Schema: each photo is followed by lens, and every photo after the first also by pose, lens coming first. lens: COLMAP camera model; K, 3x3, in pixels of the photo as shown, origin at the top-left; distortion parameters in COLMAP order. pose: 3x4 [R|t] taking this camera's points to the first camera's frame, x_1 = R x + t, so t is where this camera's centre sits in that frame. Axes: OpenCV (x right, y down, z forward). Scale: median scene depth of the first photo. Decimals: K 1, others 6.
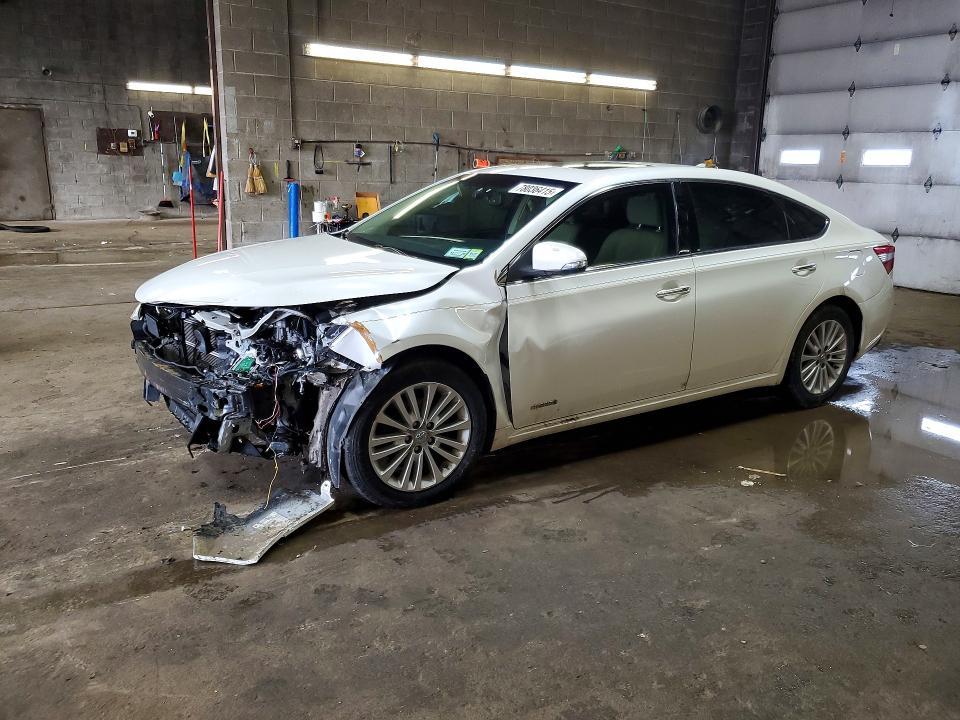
lens RADIAL K [[753.4, 0, 485.8], [0, 753.4, 355.8], [0, 0, 1]] dist [0.030676, -0.014272]
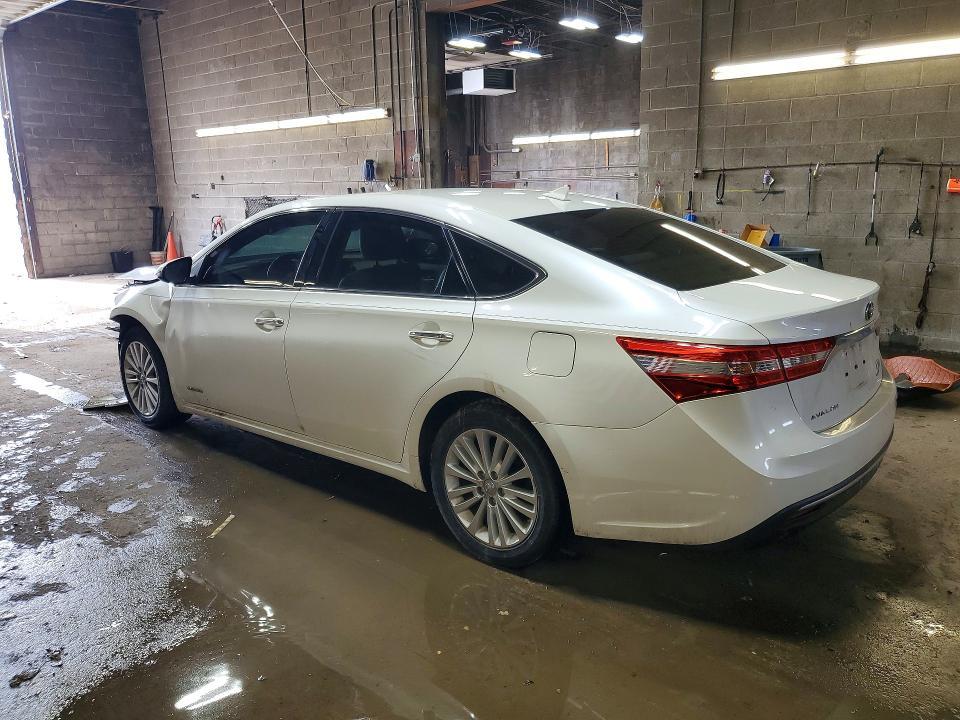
lens RADIAL K [[753.4, 0, 486.6], [0, 753.4, 364.5], [0, 0, 1]] dist [0.030676, -0.014272]
pose [[0.283940, 0.190591, -0.939709, 0.648096], [-0.221304, 0.966611, 0.129179, -0.113348], [0.932954, 0.171283, 0.316638, 0.499447]]
